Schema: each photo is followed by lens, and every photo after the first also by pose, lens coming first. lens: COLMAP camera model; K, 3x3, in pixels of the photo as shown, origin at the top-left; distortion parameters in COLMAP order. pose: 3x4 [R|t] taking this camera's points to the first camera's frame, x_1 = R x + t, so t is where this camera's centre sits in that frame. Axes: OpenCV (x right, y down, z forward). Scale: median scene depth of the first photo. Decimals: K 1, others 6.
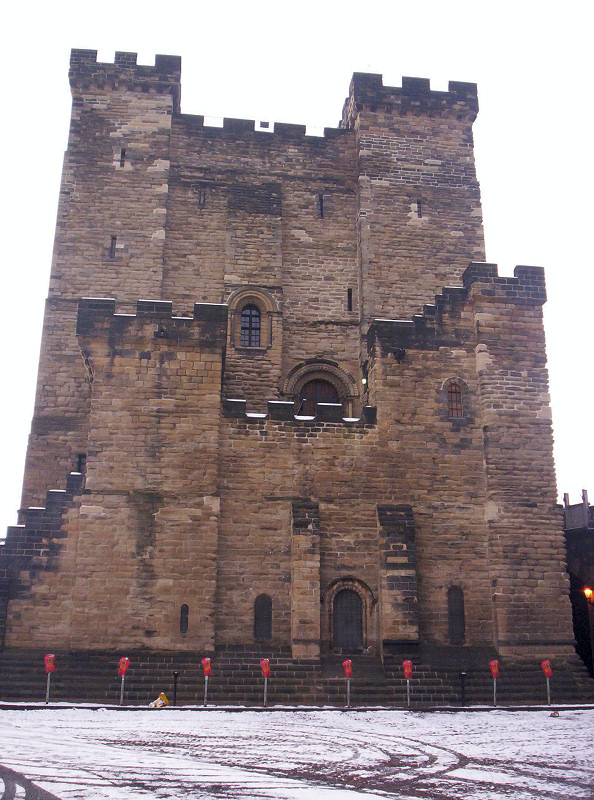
lens RADIAL K [[836.4, 0, 297.0], [0, 836.4, 400.0], [0, 0, 1]] dist [-0.073491, -0.008488]
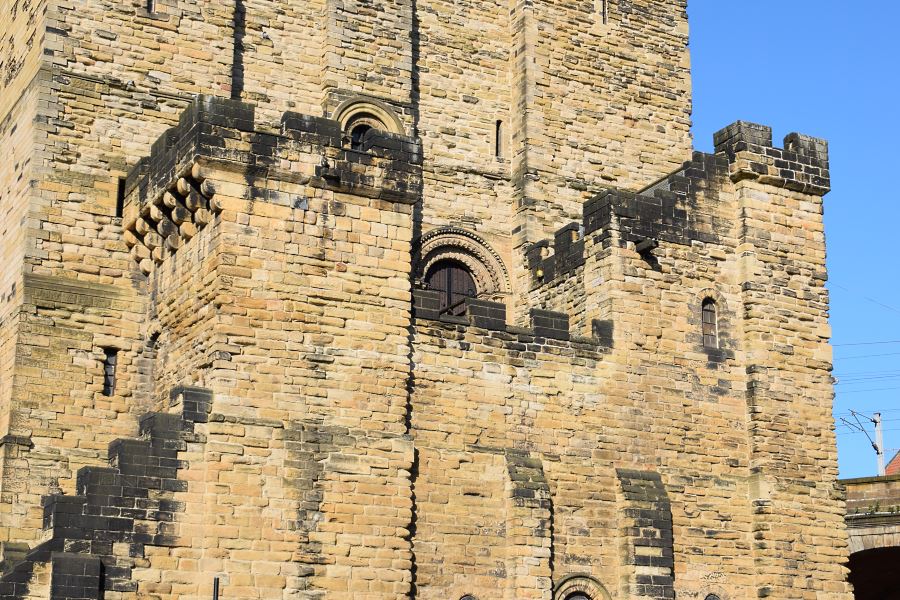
lens RADIAL K [[1533.4, 0, 450.0], [0, 1533.4, 300.0], [0, 0, 1]] dist [0.015730, 0.002994]
pose [[0.933458, 0.102581, 0.343704, -0.424925], [-0.111200, 0.993783, 0.005404, -0.000771], [-0.341013, -0.043264, 0.939062, -0.097010]]
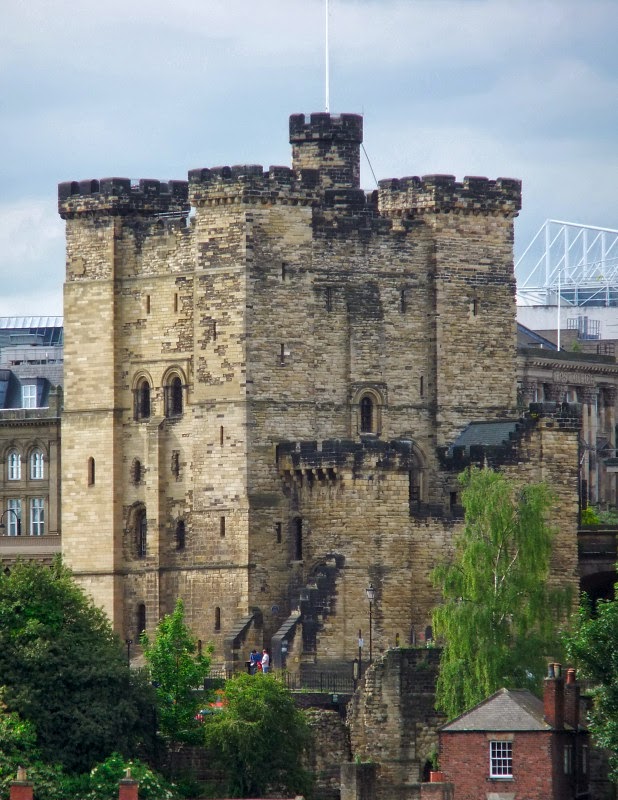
lens RADIAL K [[5938.2, 0, 309.0], [0, 5938.2, 400.0], [0, 0, 1]] dist [1.098059, 22.012463]
pose [[0.862349, 0.016675, 0.506040, -5.448764], [-0.151137, 0.962369, 0.225842, -2.476880], [-0.483231, -0.271236, 0.832418, -7.523268]]
